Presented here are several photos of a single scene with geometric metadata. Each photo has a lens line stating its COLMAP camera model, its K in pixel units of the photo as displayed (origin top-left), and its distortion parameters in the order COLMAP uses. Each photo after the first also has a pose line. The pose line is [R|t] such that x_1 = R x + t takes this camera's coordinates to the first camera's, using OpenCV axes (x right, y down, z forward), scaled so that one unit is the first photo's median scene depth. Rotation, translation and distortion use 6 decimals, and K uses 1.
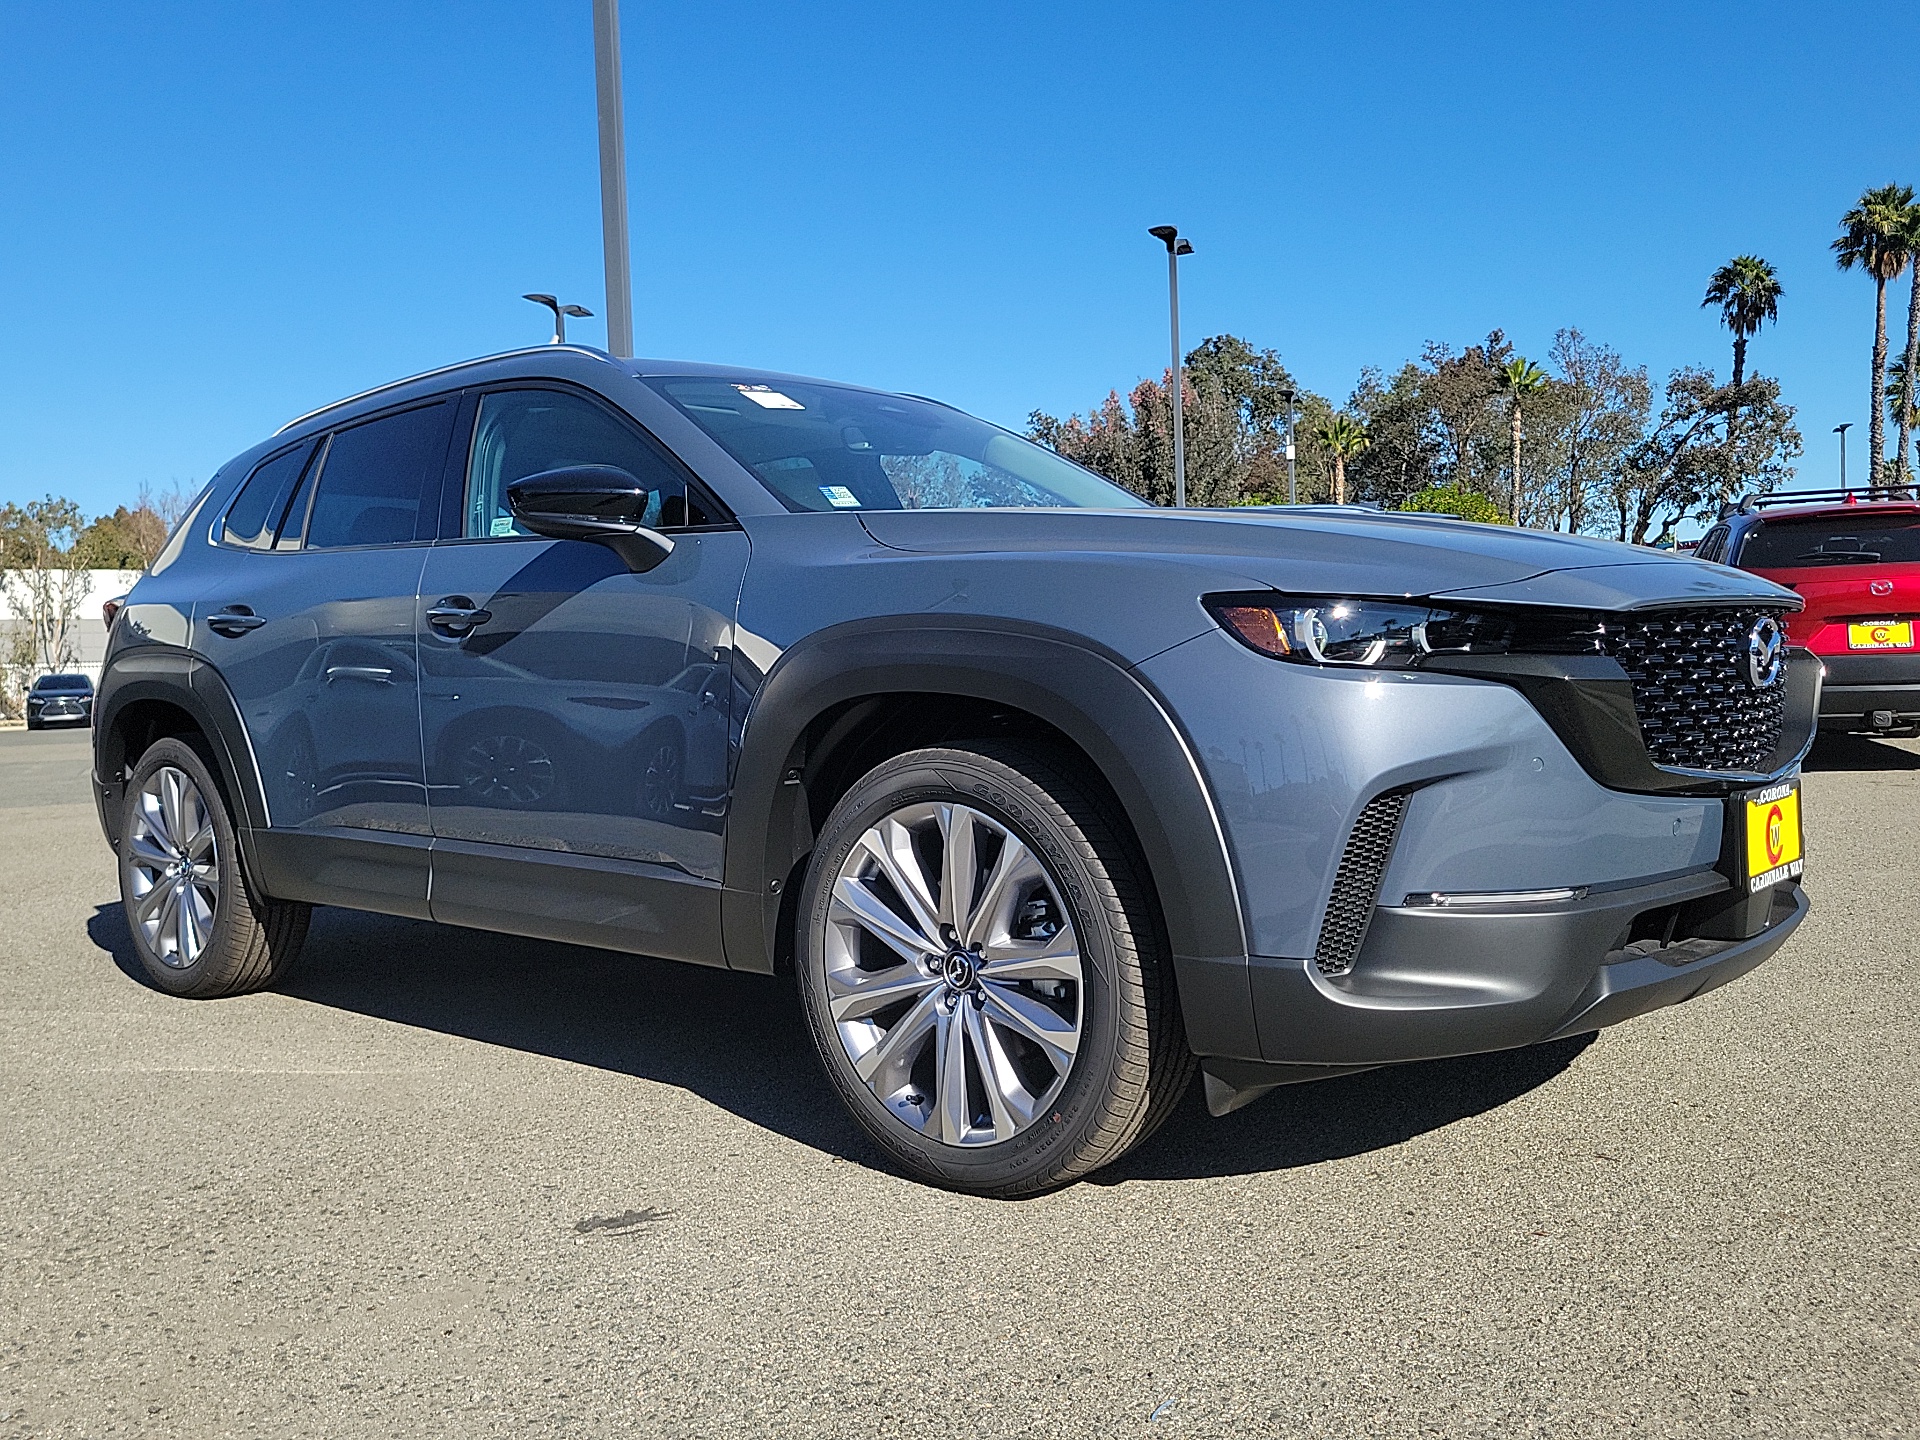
lens RADIAL K [[1642.4, 0, 952.1], [0, 1642.4, 732.1], [0, 0, 1]] dist [0.026536, -0.015257]
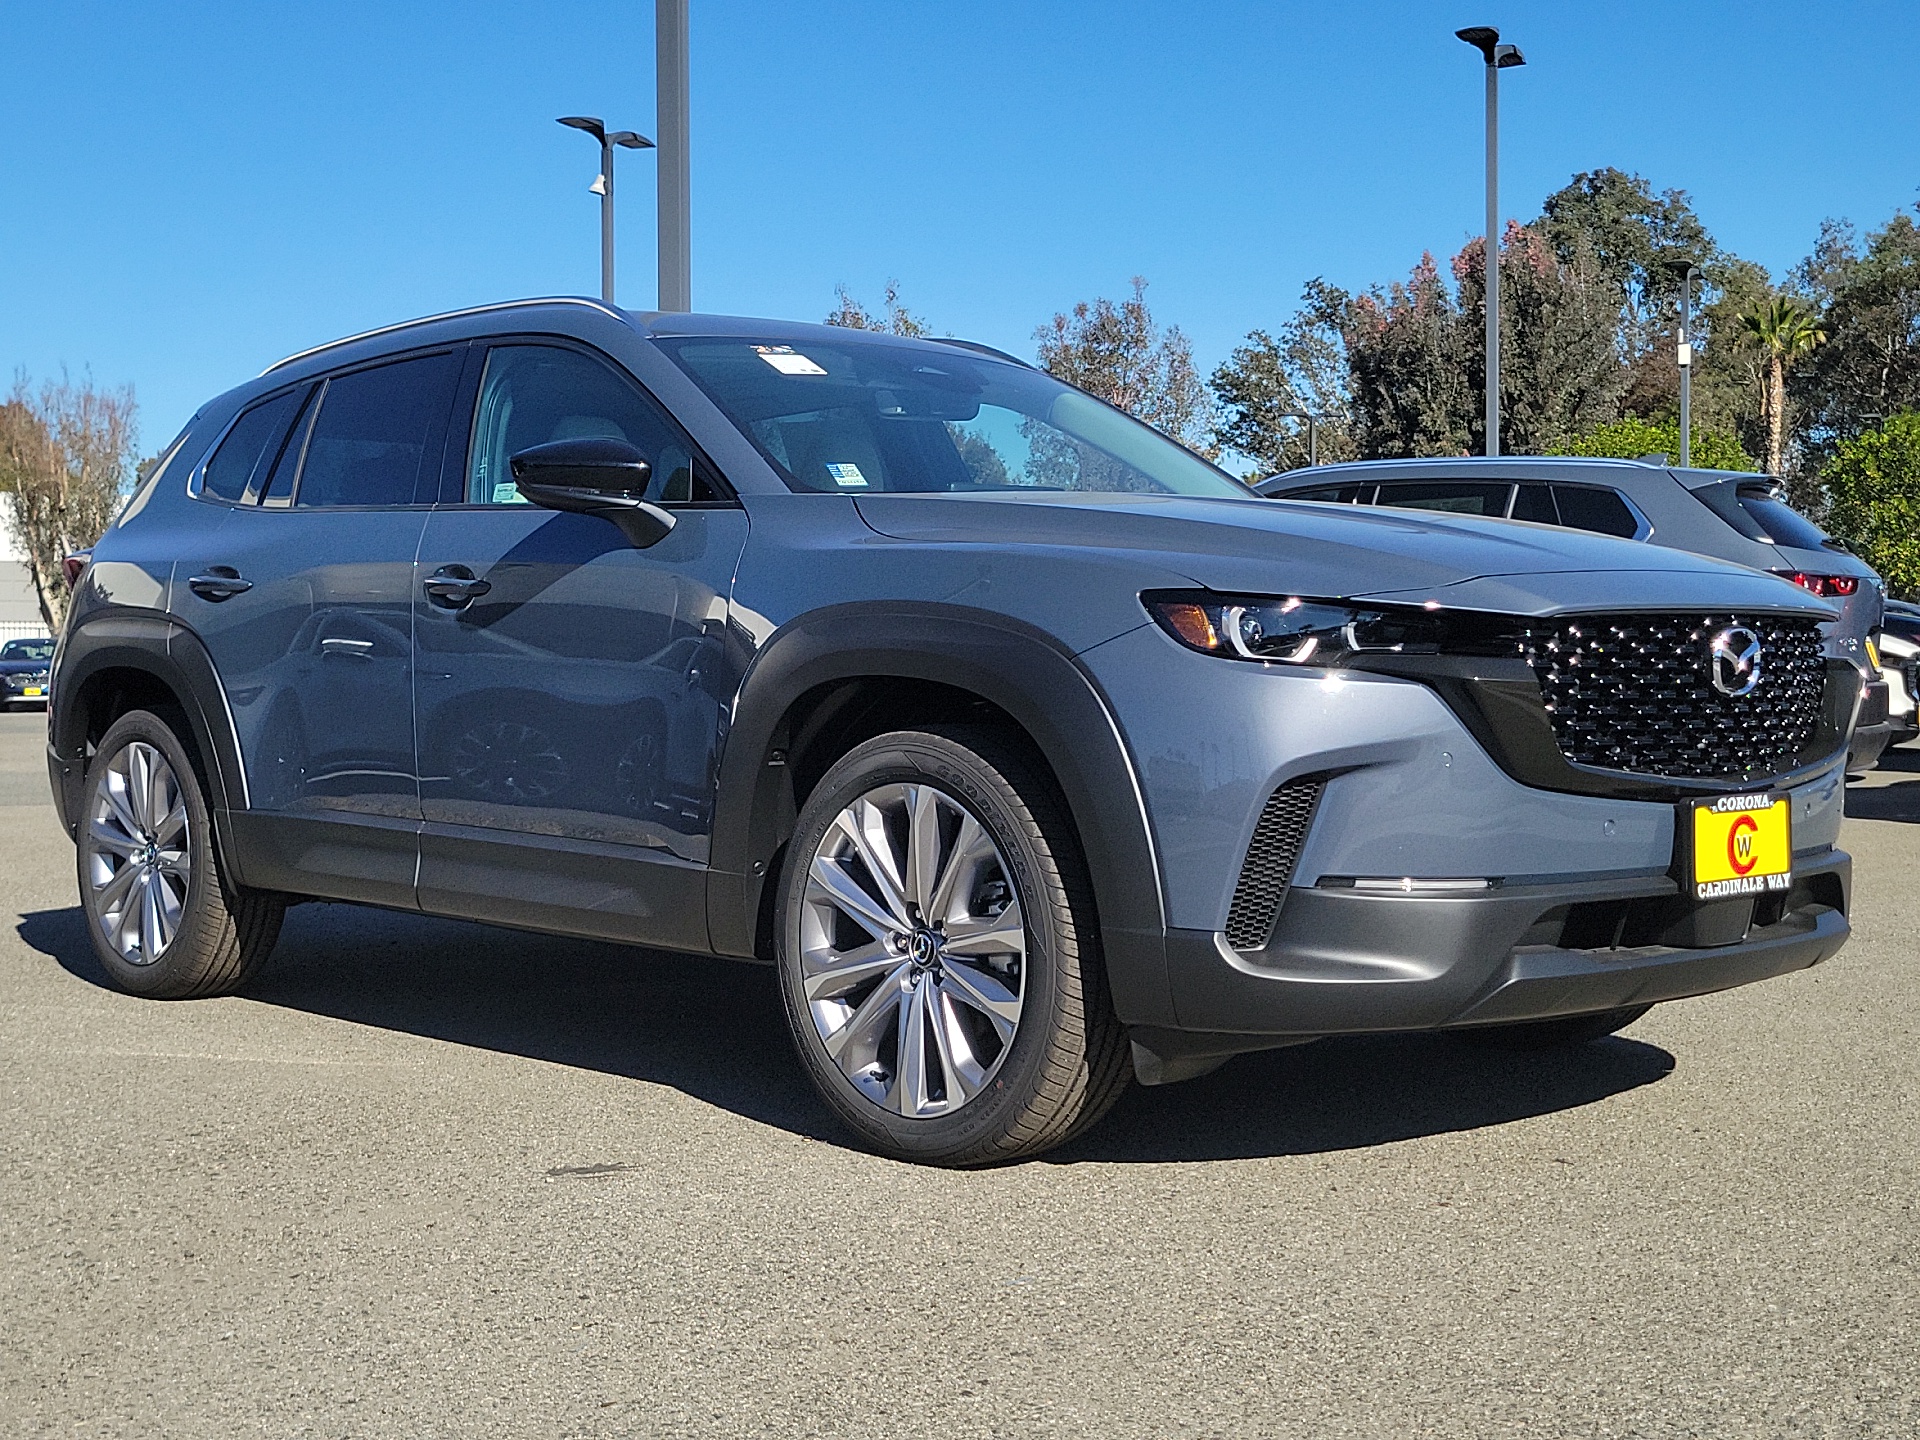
lens RADIAL K [[2521.2, 0, 955.5], [0, 2521.2, 713.1], [0, 0, 1]] dist [0.012959, 0.000000]
pose [[0.995355, 0.030194, -0.091417, 0.104009], [-0.031904, 0.999341, -0.017297, 0.015705], [0.090835, 0.020134, 0.995662, -0.360586]]
